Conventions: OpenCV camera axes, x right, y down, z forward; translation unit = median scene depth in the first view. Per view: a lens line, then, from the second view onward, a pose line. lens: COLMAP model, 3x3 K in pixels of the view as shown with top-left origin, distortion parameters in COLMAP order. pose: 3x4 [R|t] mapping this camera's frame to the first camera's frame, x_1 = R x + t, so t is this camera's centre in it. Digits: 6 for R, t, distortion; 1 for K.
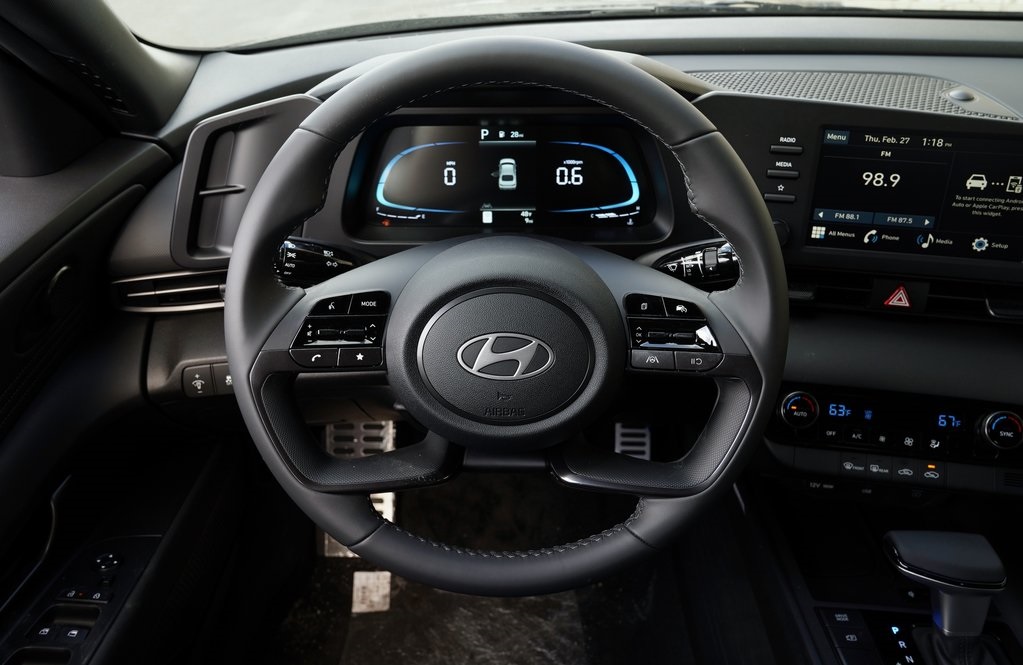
lens RADIAL K [[853.6, 0, 513.2], [0, 853.6, 333.6], [0, 0, 1]] dist [-0.066096, 0.091994]
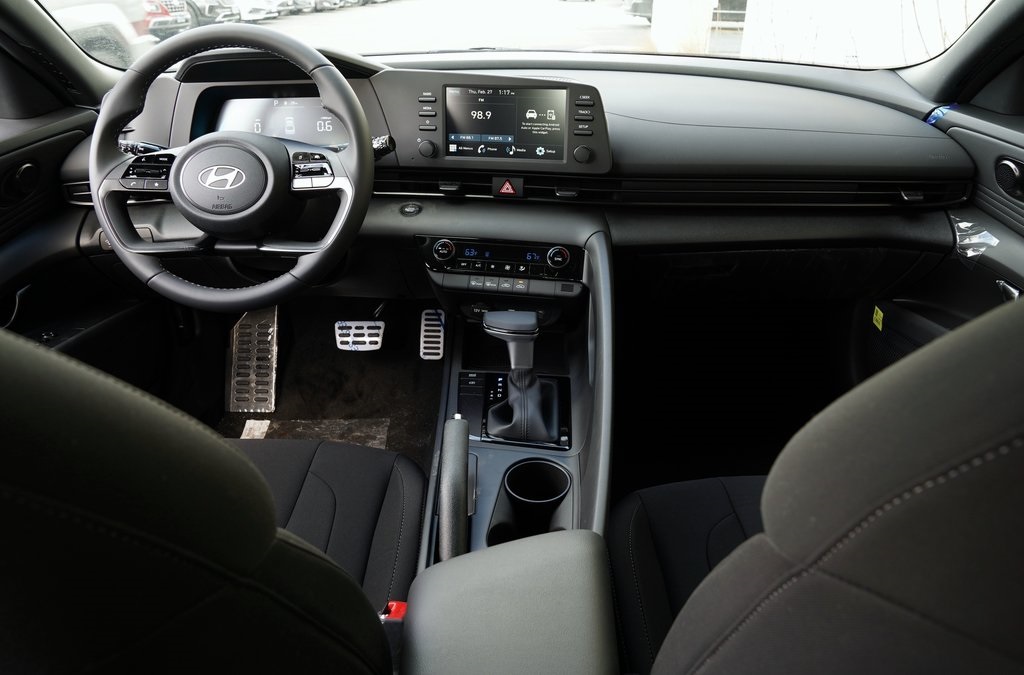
lens RADIAL K [[705.8, 0, 513.4], [0, 705.8, 332.2], [0, 0, 1]] dist [-0.124792, 0.081670]
pose [[0.999988, -0.002166, -0.004318, 0.488950], [0.001819, 0.996876, -0.078962, 0.371465], [0.004476, 0.078954, 0.996868, -0.403094]]
